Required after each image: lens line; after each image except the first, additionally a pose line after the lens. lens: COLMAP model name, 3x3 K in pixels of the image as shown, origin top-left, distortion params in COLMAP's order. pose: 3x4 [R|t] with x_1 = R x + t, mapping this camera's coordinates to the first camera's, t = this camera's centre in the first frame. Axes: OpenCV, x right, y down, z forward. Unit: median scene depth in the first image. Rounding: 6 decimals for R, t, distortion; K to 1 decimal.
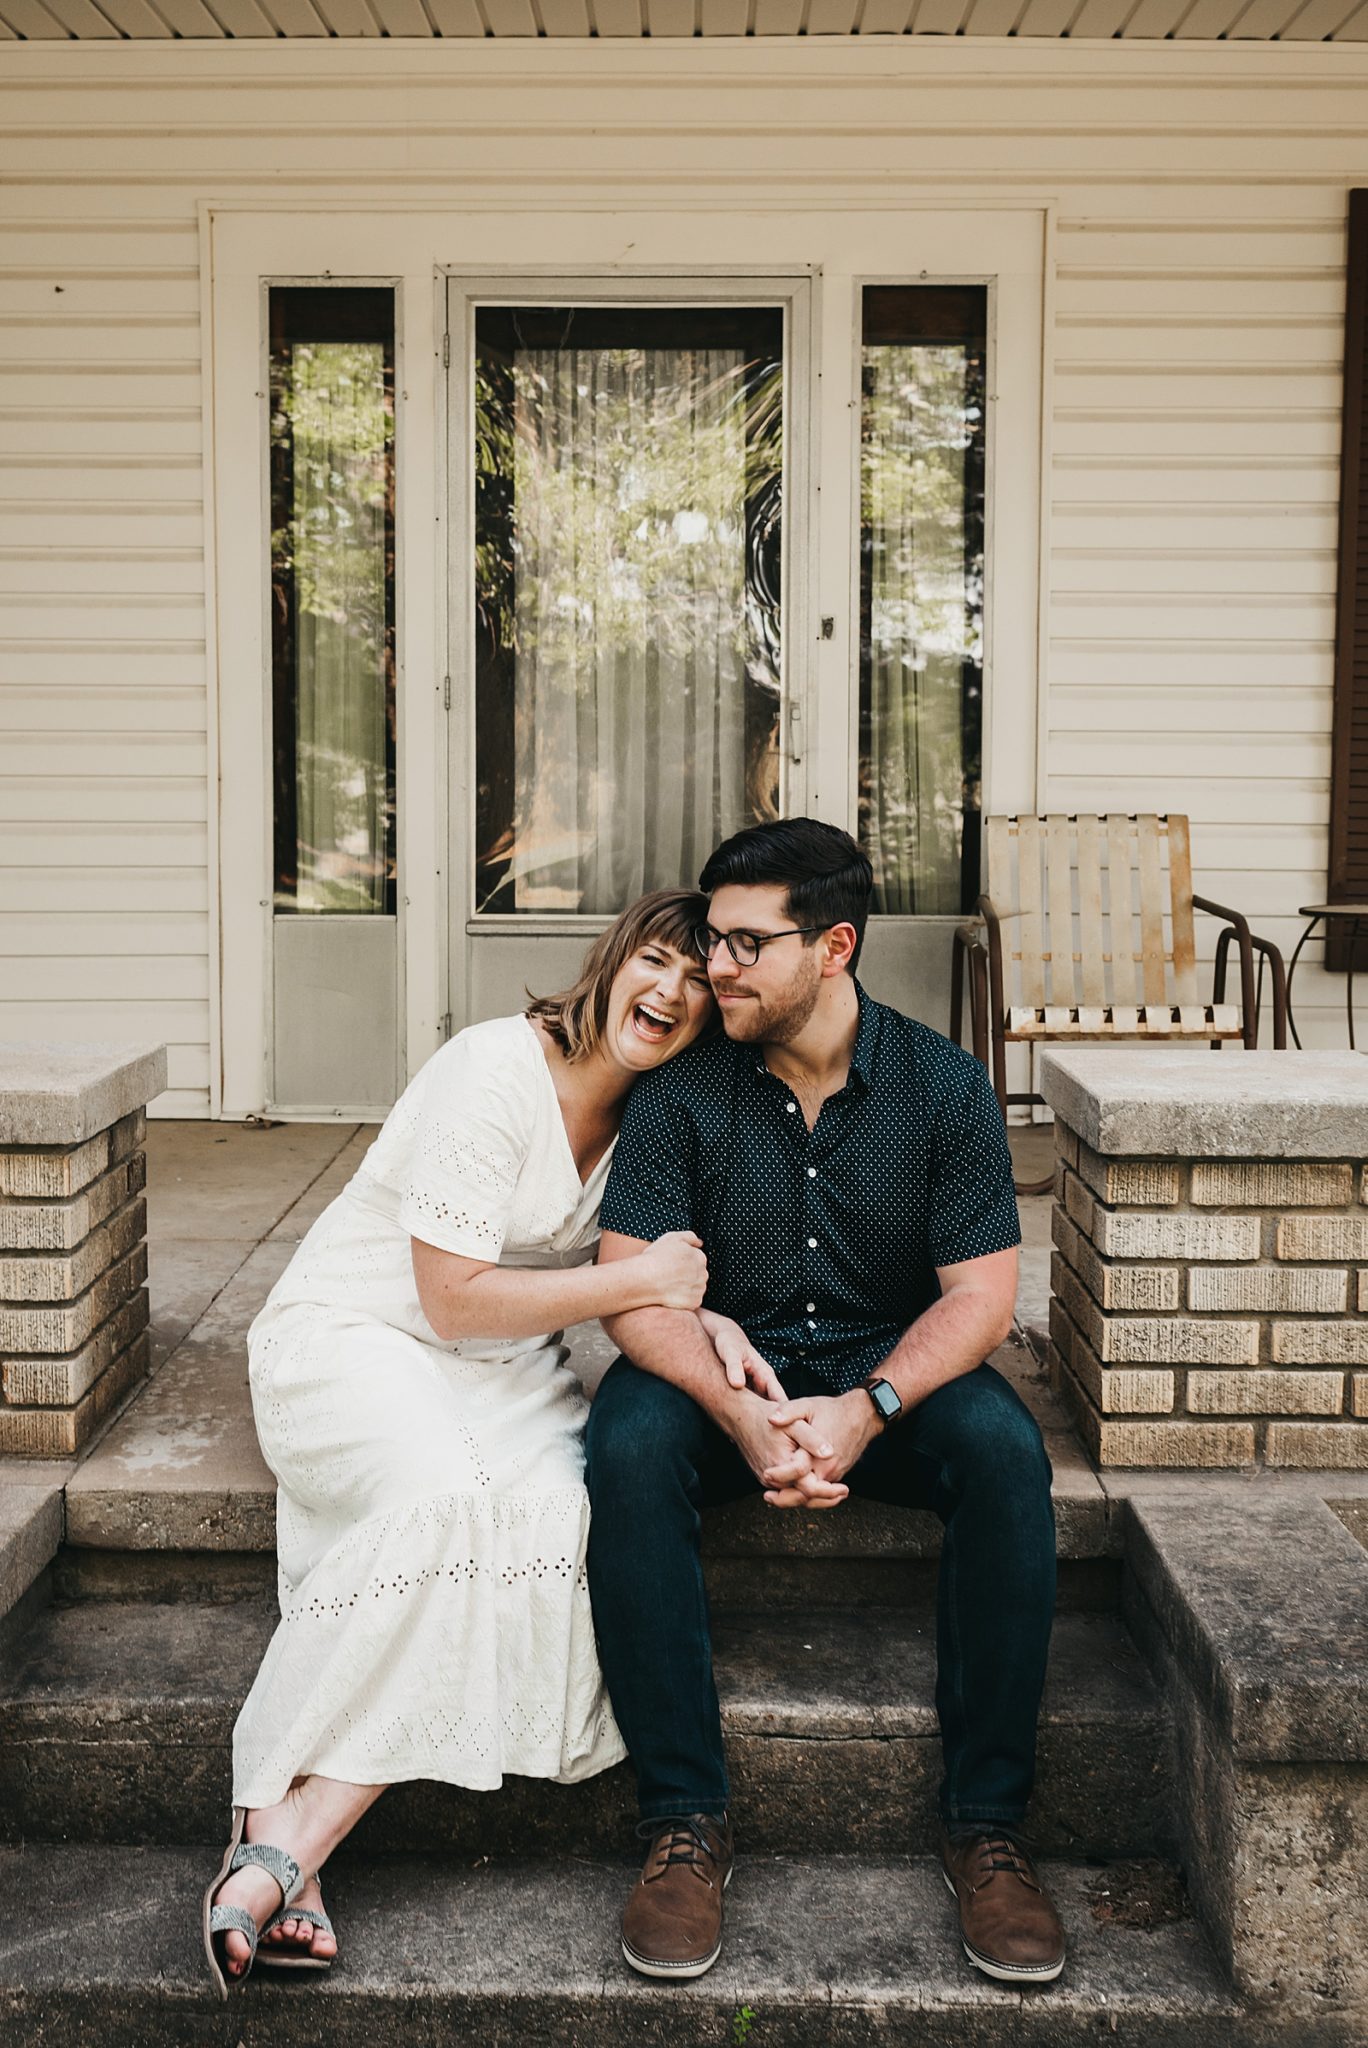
lens RADIAL K [[2223.6, 0, 682.7], [0, 2223.6, 936.2], [0, 0, 1]] dist [-0.010347, 0.002683]
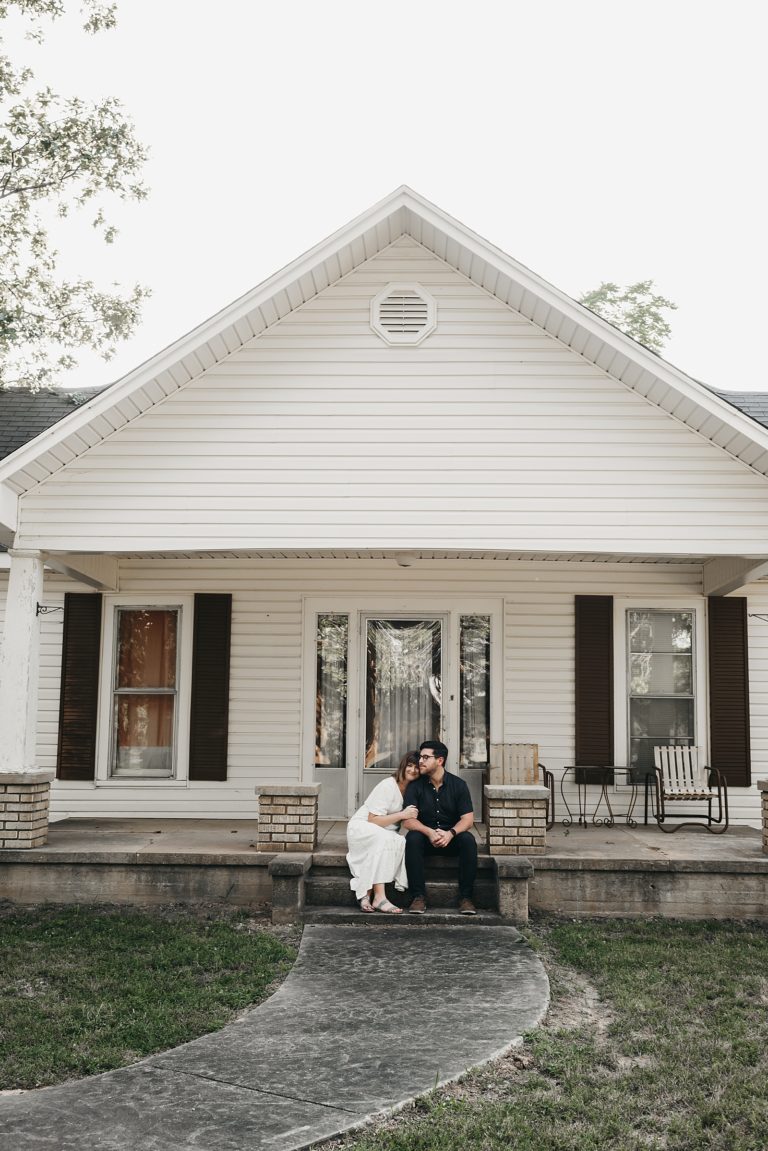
lens RADIAL K [[1143.8, 0, 384.0], [0, 1143.8, 575.5], [0, 0, 1]] dist [0.003647, -0.002829]
pose [[0.999701, 0.003068, -0.024271, -0.015957], [-0.008069, 0.977943, -0.208717, 0.131853], [0.023095, 0.208850, 0.977675, -1.787245]]
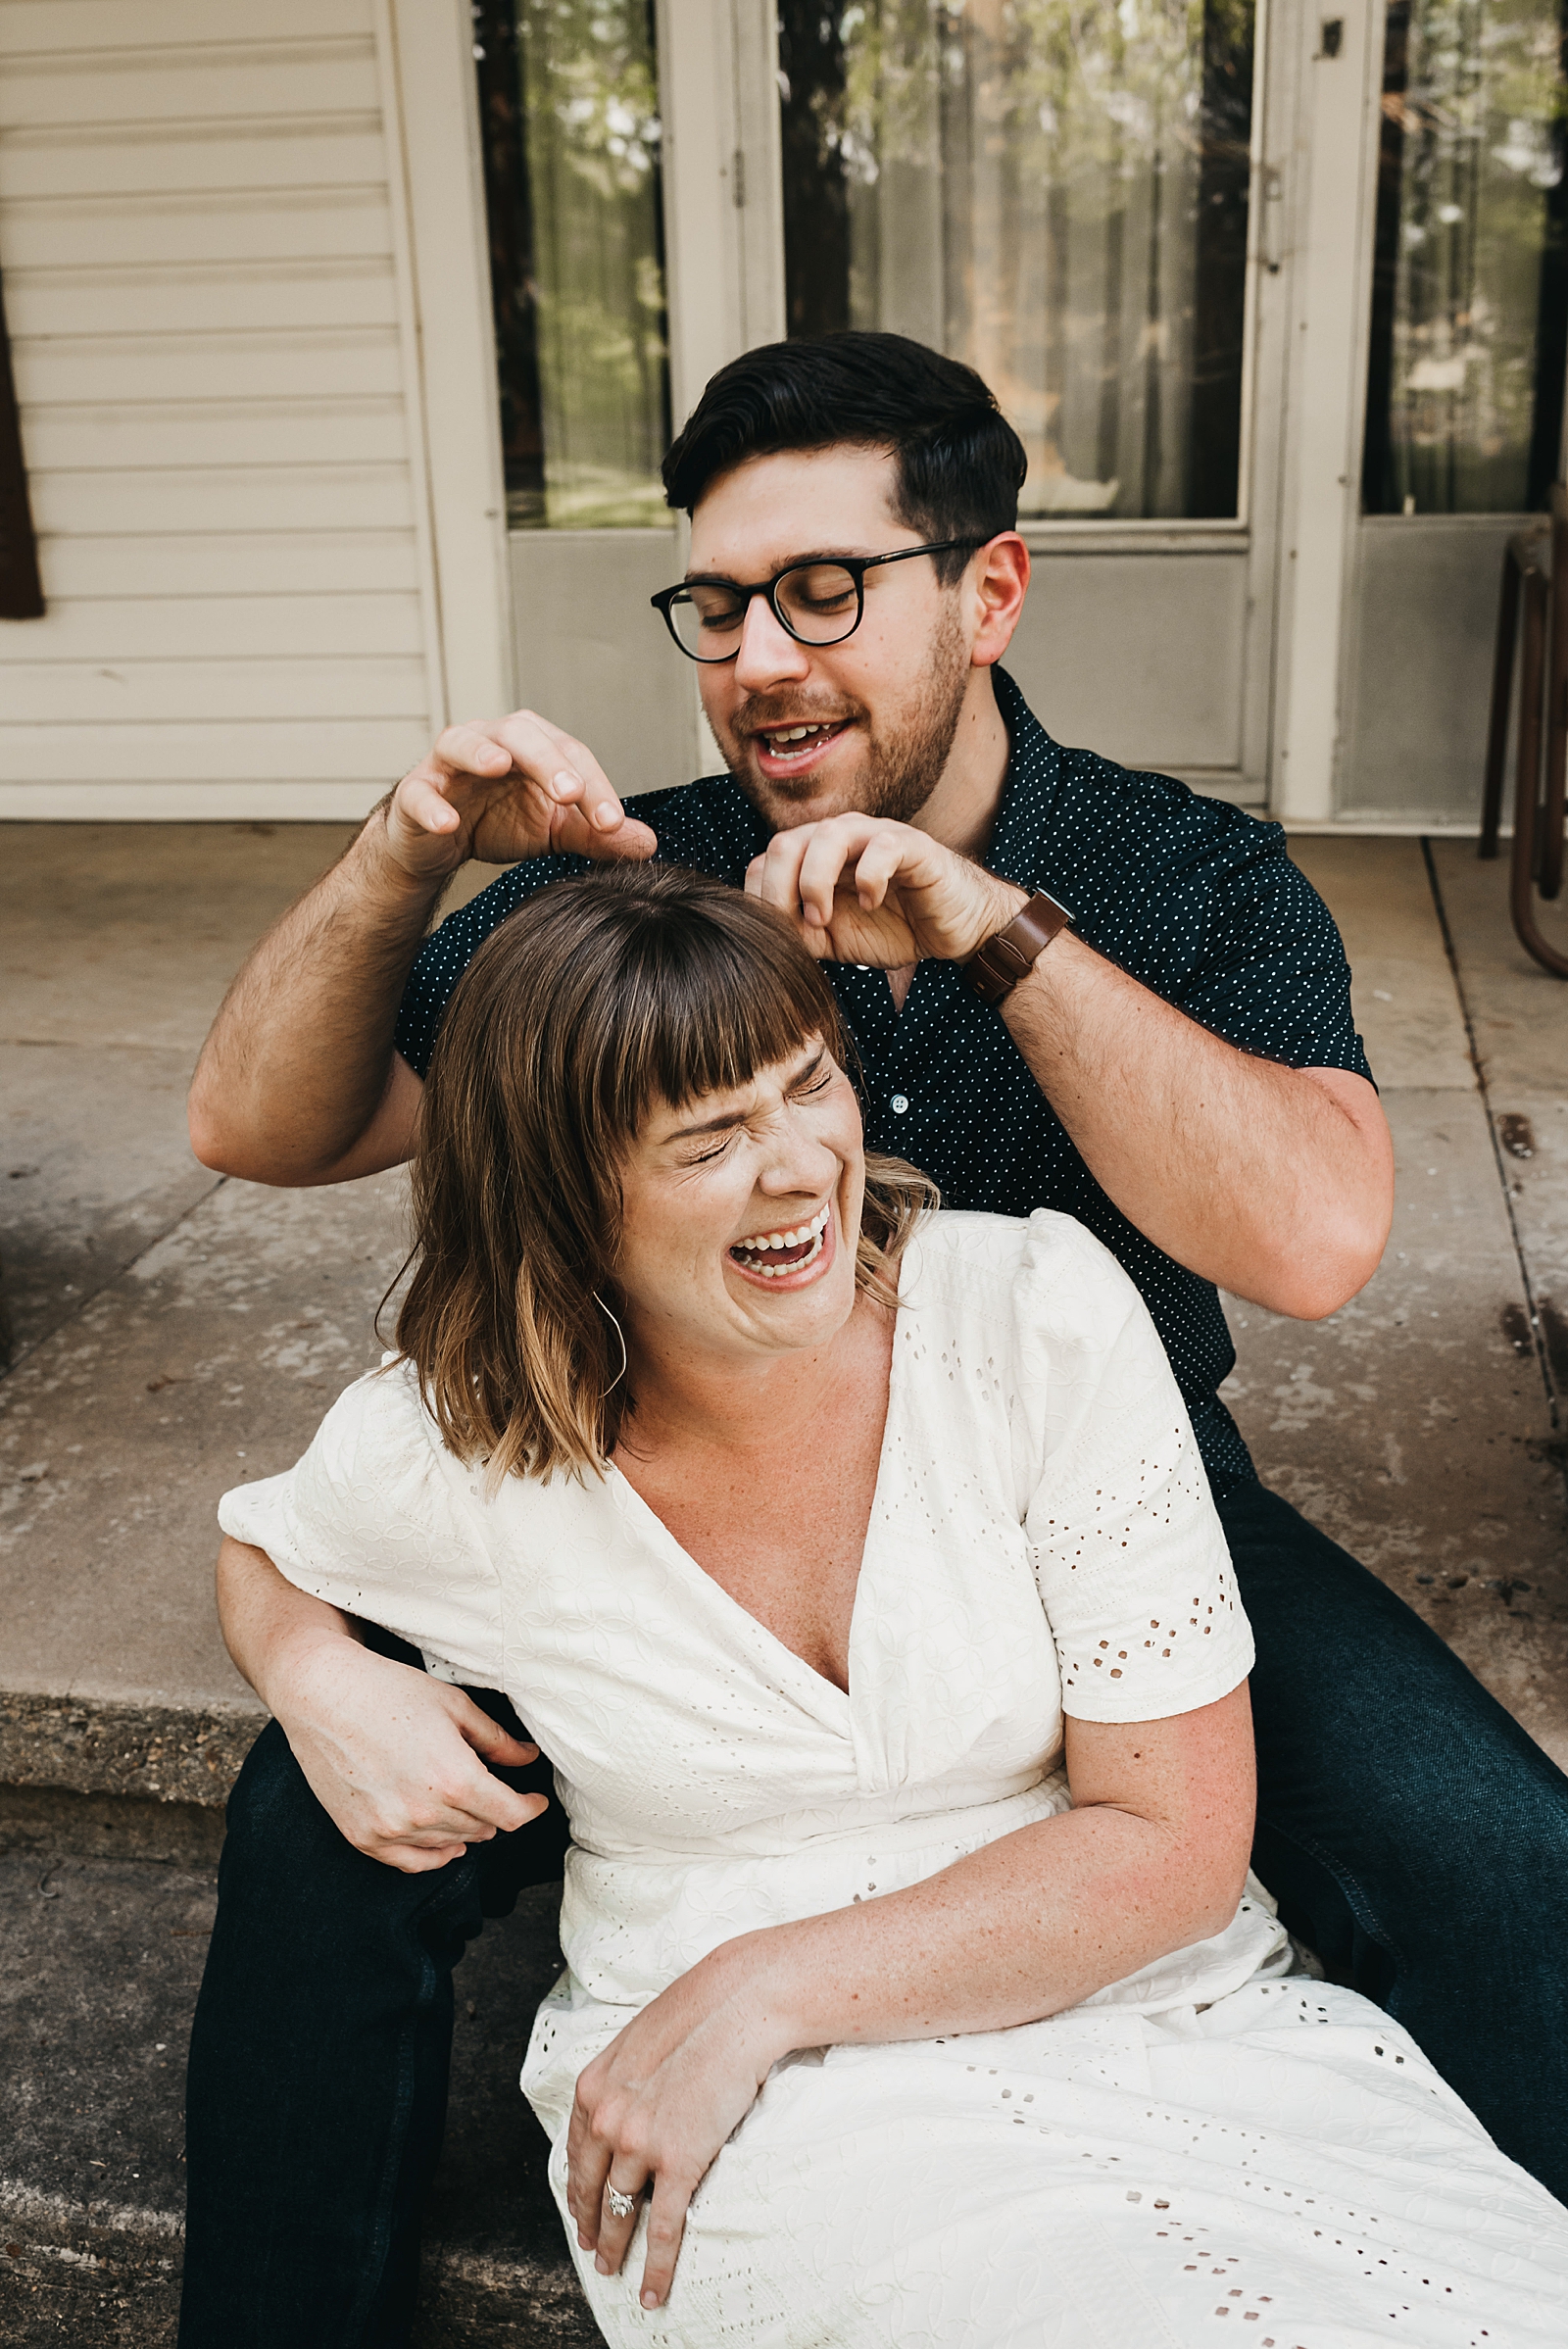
lens RADIAL K [[2332.6, 0, 826.5], [0, 2332.6, 1215.2], [0, 0, 1]] dist [-0.046029, 0.021767]
pose [[0.983394, 0.035223, -0.178034, 0.083876], [0.016219, 0.960004, 0.279516, -0.009015], [0.180758, -0.277762, 0.943491, 0.440679]]
